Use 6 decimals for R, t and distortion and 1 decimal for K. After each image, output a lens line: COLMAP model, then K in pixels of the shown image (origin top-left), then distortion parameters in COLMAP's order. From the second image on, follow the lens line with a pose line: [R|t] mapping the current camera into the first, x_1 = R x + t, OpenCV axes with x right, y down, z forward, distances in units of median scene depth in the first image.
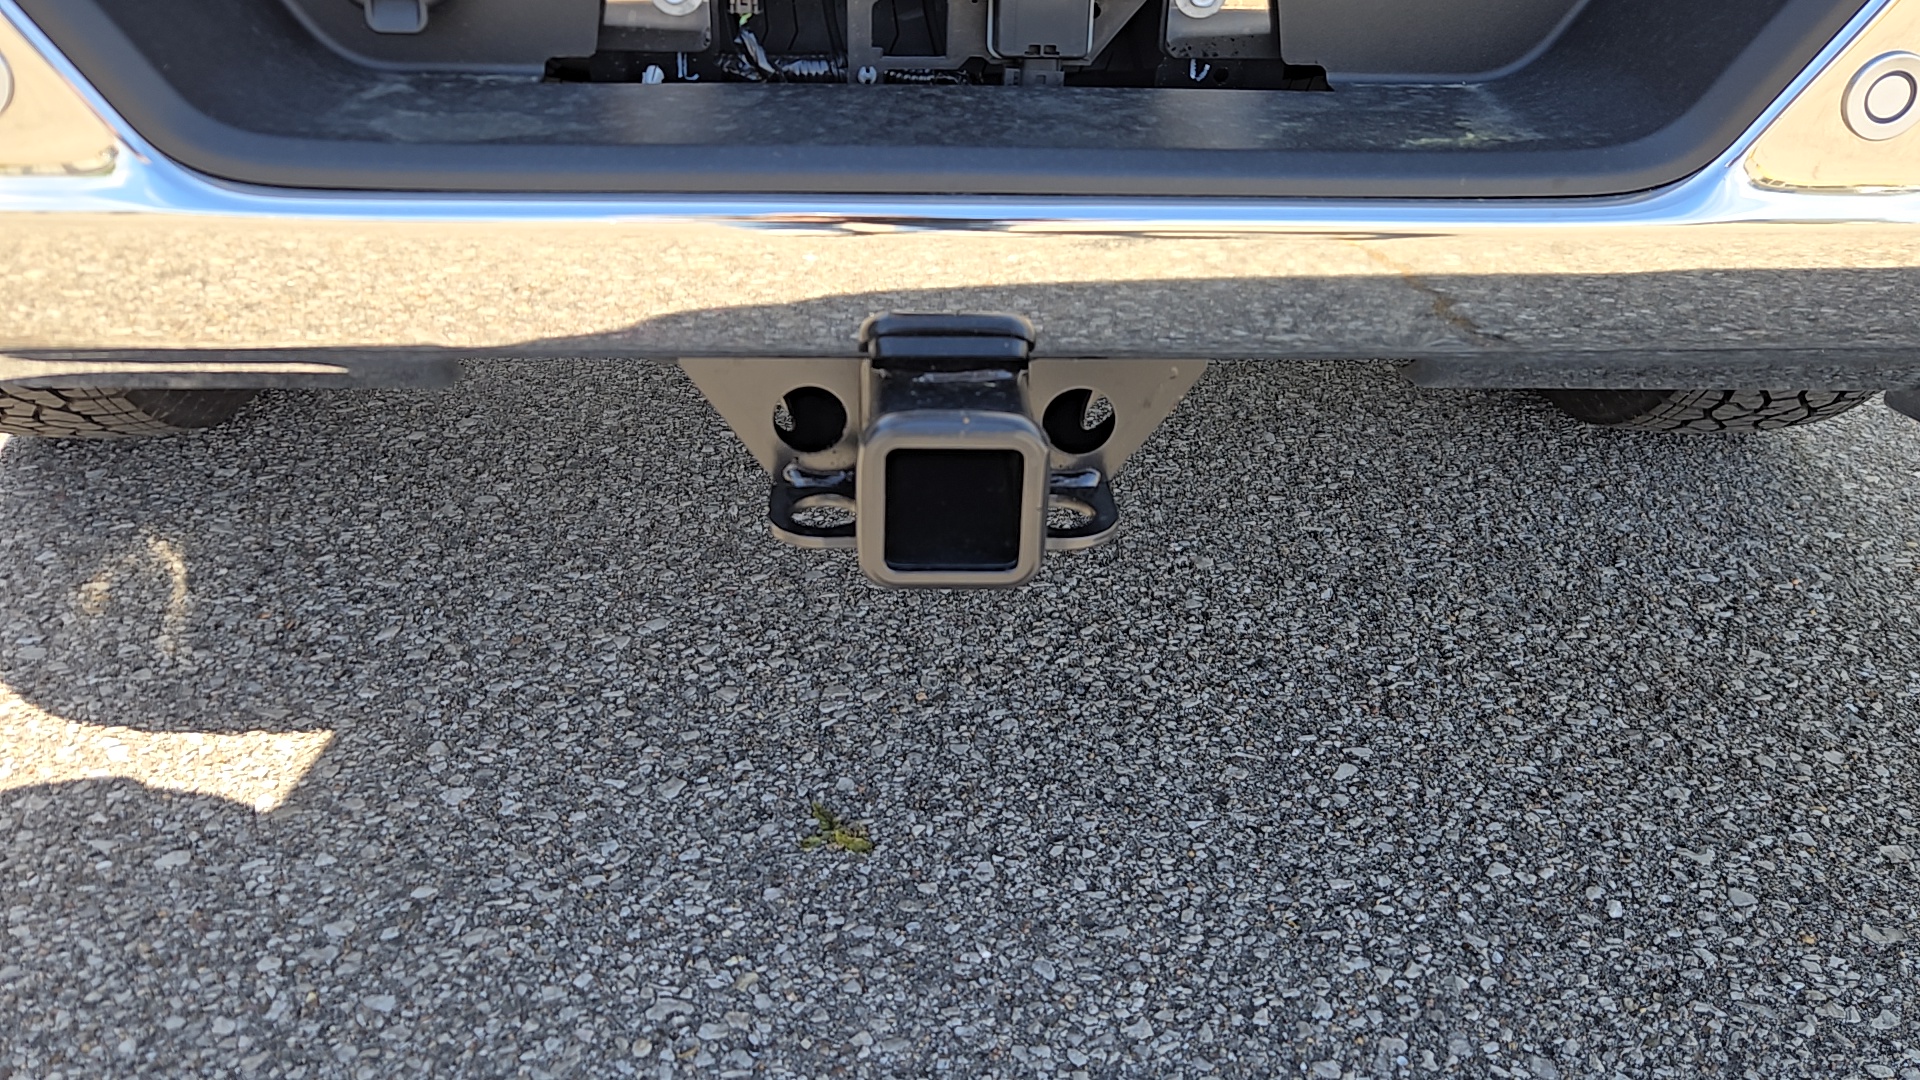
lens RADIAL K [[1609.0, 0, 954.3], [0, 1609.0, 539.6], [0, 0, 1]] dist [0.018975, -0.005283]
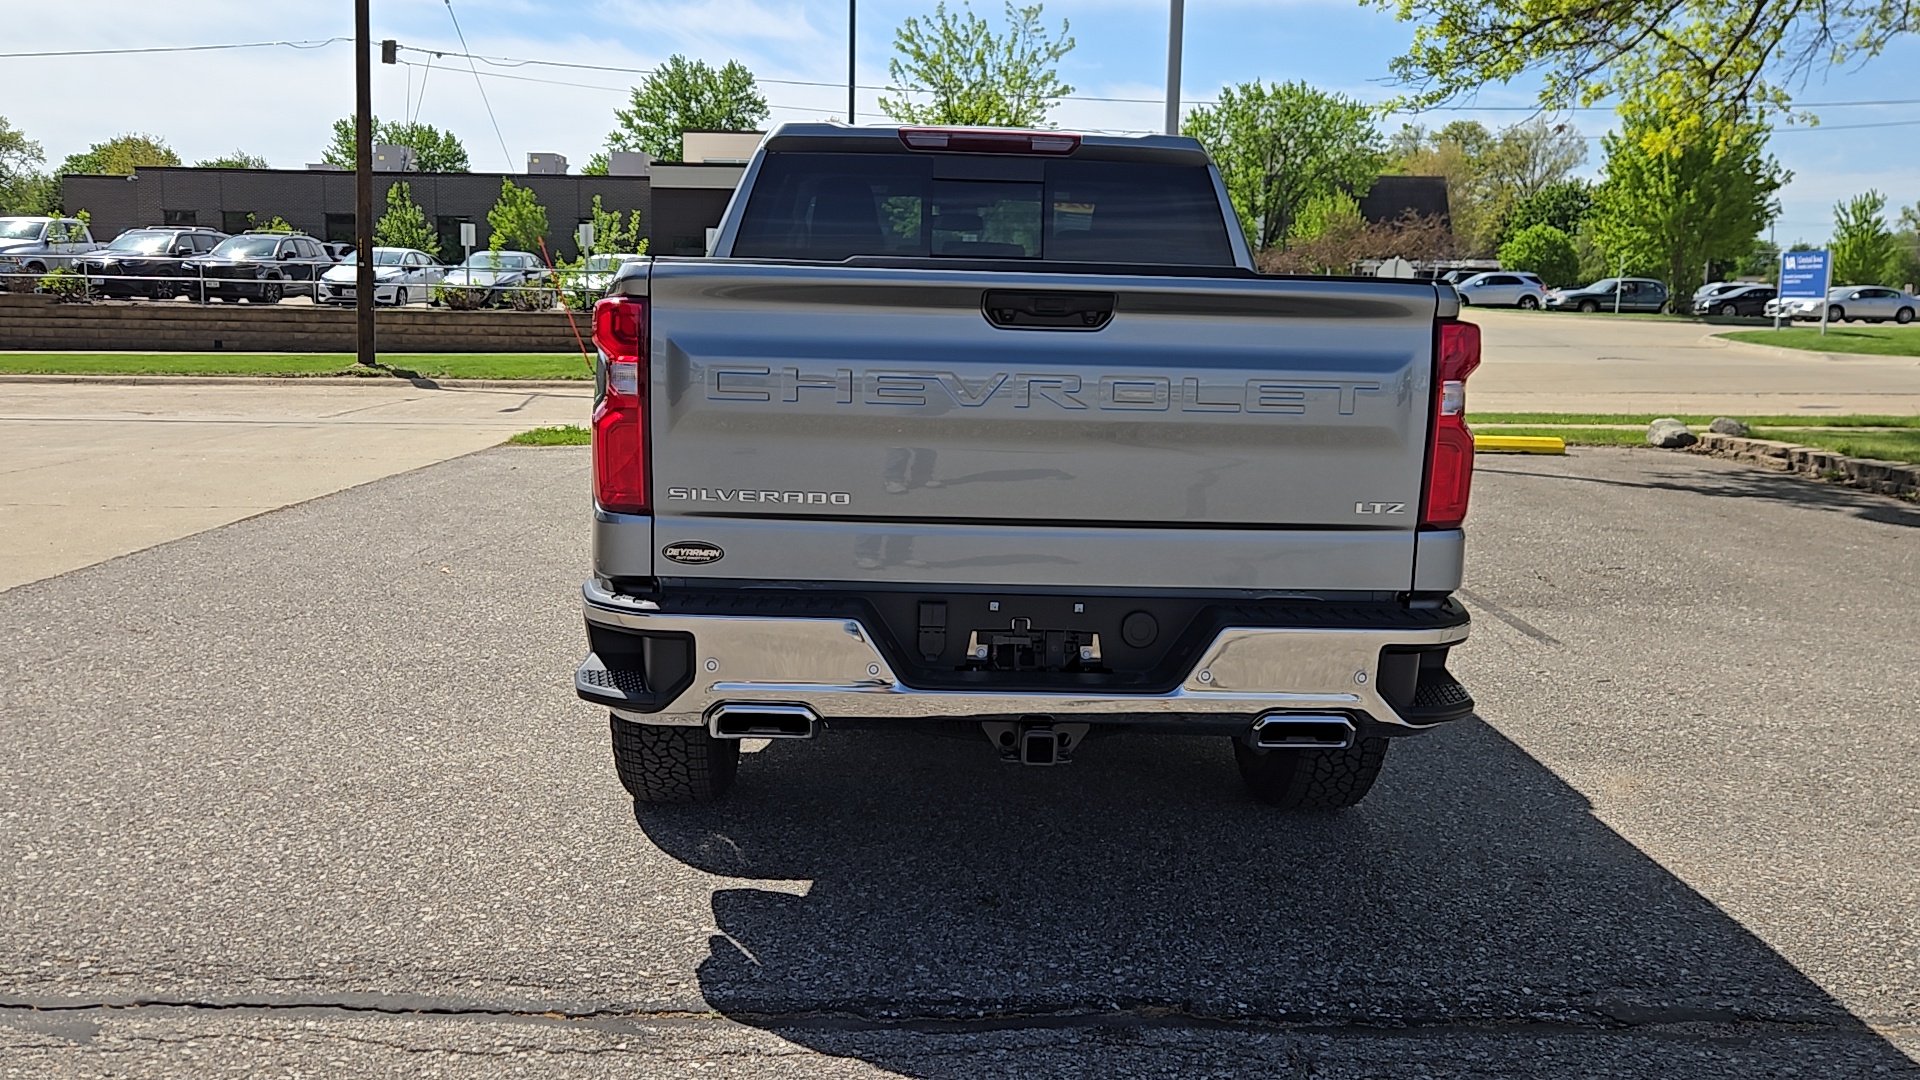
lens RADIAL K [[1609.0, 0, 954.5], [0, 1609.0, 537.4], [0, 0, 1]] dist [0.018975, -0.005283]
pose [[0.999929, 0.008875, 0.007990, -0.291204], [-0.005590, 0.939099, -0.343601, 1.010807], [-0.010553, 0.343532, 0.939082, -3.709431]]
